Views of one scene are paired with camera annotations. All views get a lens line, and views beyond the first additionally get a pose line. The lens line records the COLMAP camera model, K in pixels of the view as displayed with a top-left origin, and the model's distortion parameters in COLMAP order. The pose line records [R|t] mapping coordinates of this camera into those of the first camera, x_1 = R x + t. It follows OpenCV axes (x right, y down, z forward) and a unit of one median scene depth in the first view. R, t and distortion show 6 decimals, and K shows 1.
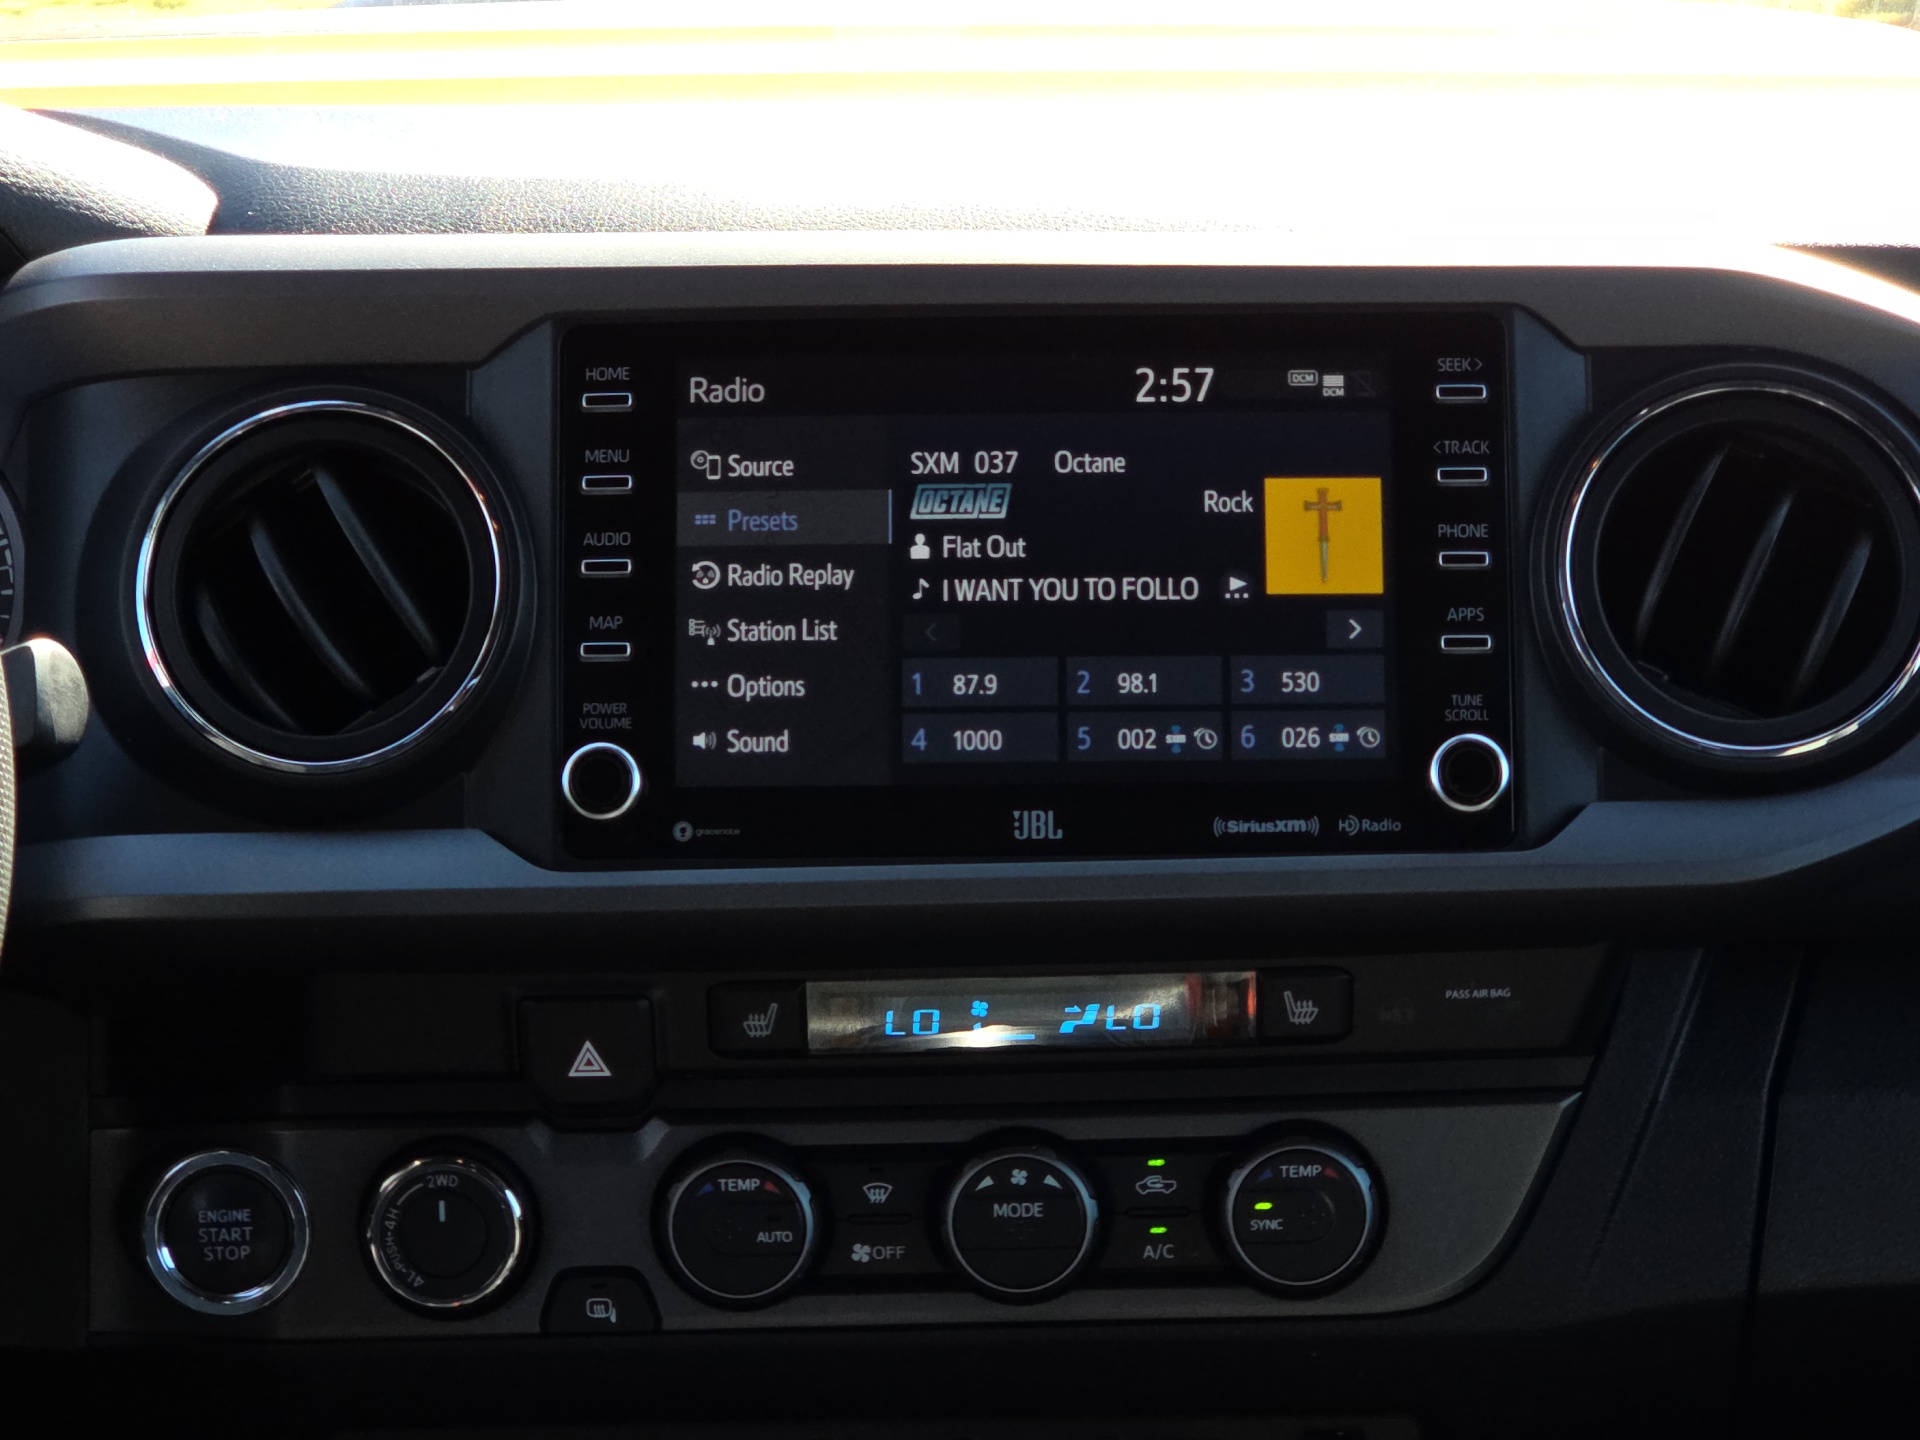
lens RADIAL K [[4676.2, 0, 968.1], [0, 4676.2, 723.5], [0, 0, 1]] dist [-0.265412, 0.000000]
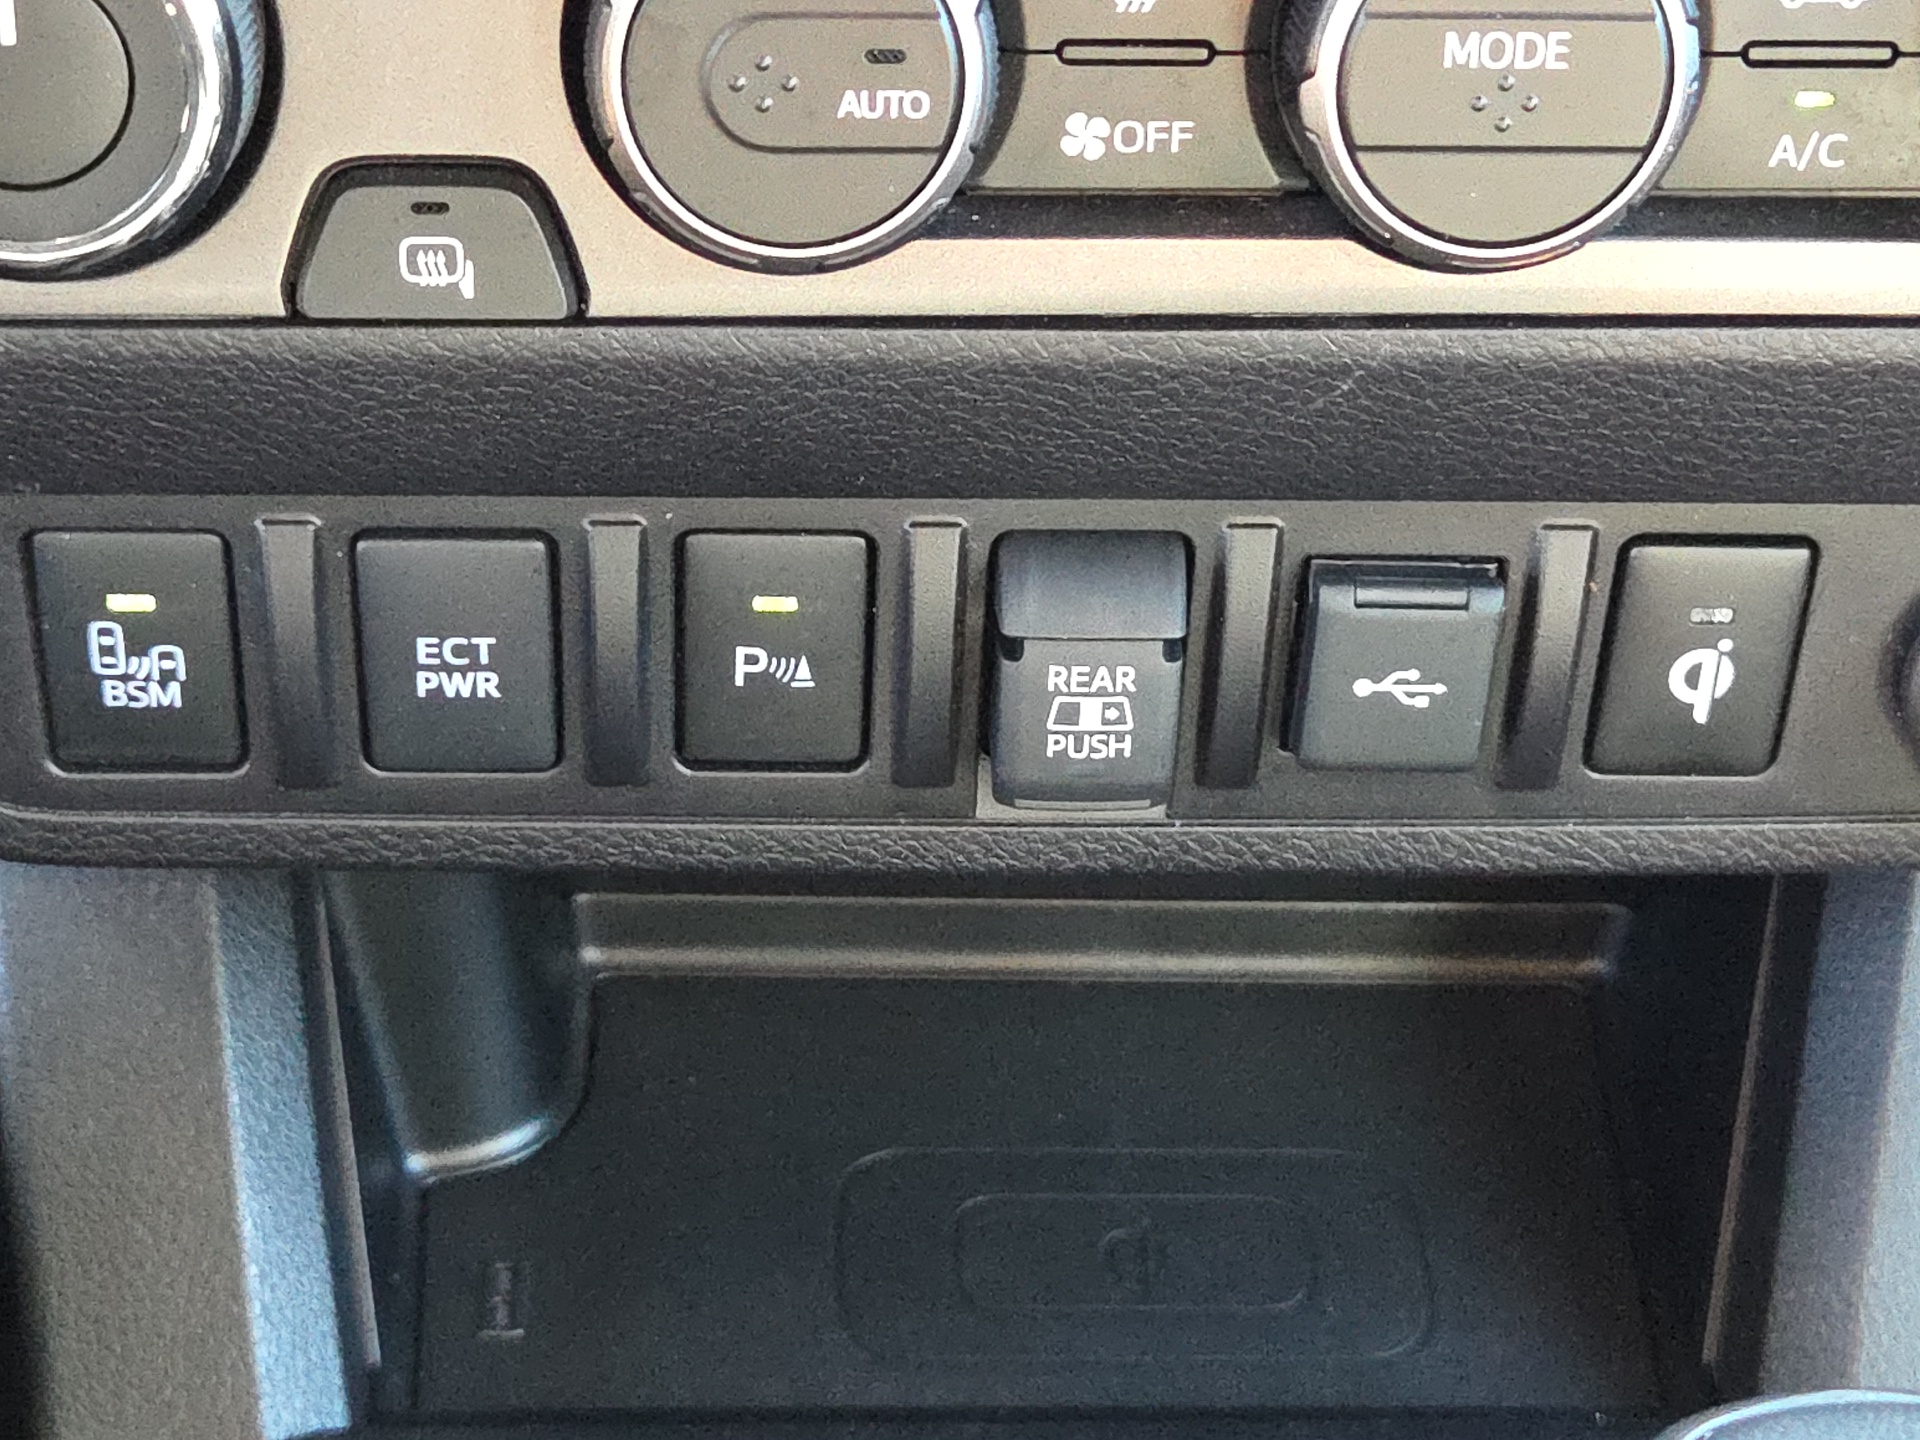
lens RADIAL K [[3422.5, 0, 961.0], [0, 3422.5, 603.5], [0, 0, 1]] dist [0.088832, 0.000000]
pose [[0.997788, 0.020282, 0.063309, -0.051894], [-0.040459, 0.940910, 0.336230, 0.052186], [-0.052749, -0.338048, 0.939649, 0.708420]]
